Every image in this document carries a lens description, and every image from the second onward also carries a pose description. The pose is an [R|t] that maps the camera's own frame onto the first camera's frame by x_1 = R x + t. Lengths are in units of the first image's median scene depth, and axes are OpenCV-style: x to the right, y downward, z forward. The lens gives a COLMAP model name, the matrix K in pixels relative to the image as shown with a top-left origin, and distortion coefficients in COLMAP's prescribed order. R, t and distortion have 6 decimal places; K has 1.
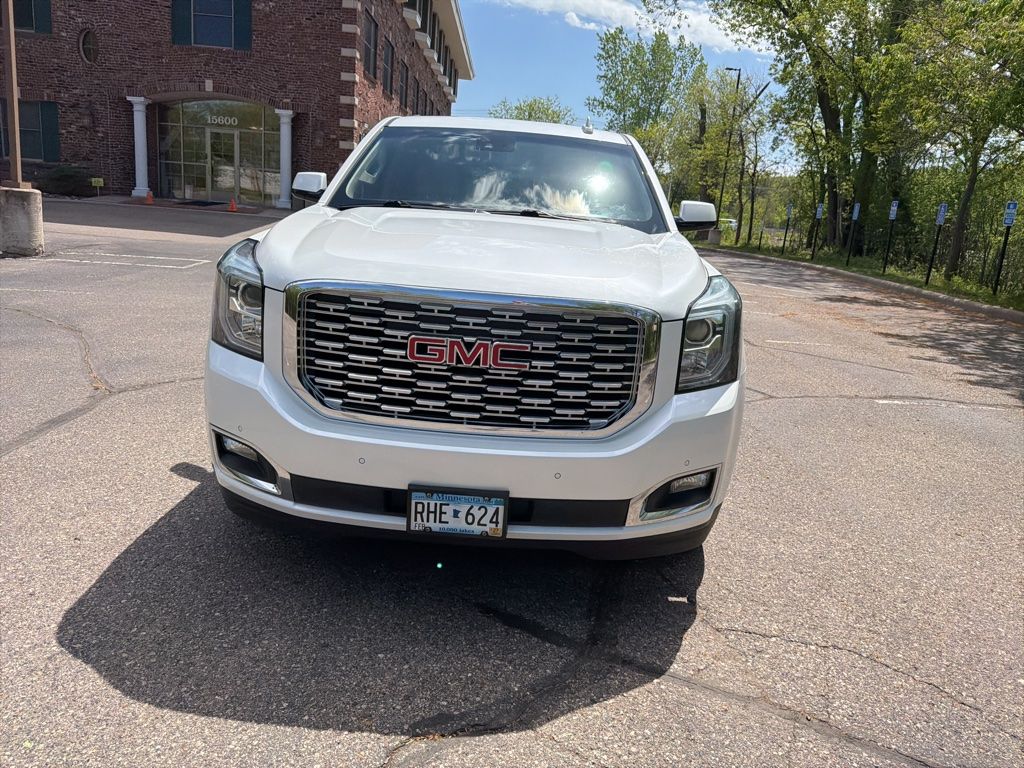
lens RADIAL K [[721.1, 0, 517.0], [0, 721.1, 375.0], [0, 0, 1]] dist [0.023577, -0.032372]
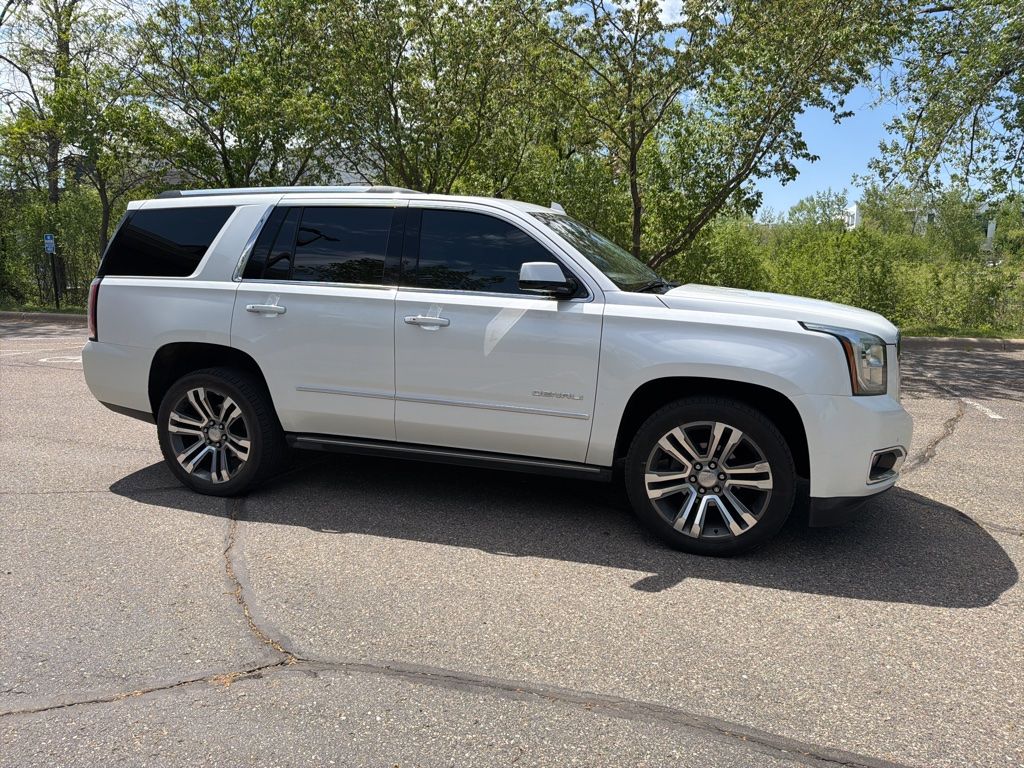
lens RADIAL K [[721.1, 0, 516.1], [0, 721.1, 380.7], [0, 0, 1]] dist [0.023577, -0.032372]
pose [[0.284365, -0.219554, 0.933238, -0.952420], [0.235639, 0.959570, 0.153948, -0.221992], [-0.929307, 0.176129, 0.324603, 0.588936]]
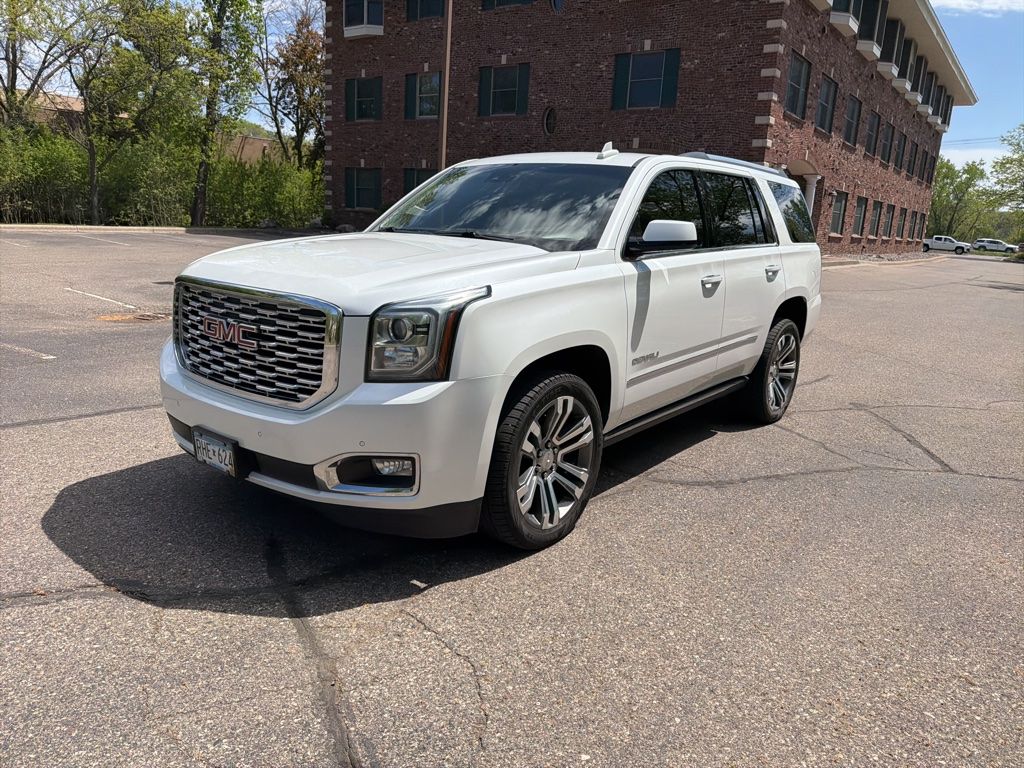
lens RADIAL K [[721.1, 0, 517.8], [0, 721.1, 380.3], [0, 0, 1]] dist [0.023577, -0.032372]
pose [[0.799982, 0.095107, -0.592439, 0.520070], [-0.127431, 0.991764, -0.012860, 0.003633], [0.586337, 0.085783, 0.805513, 0.111179]]
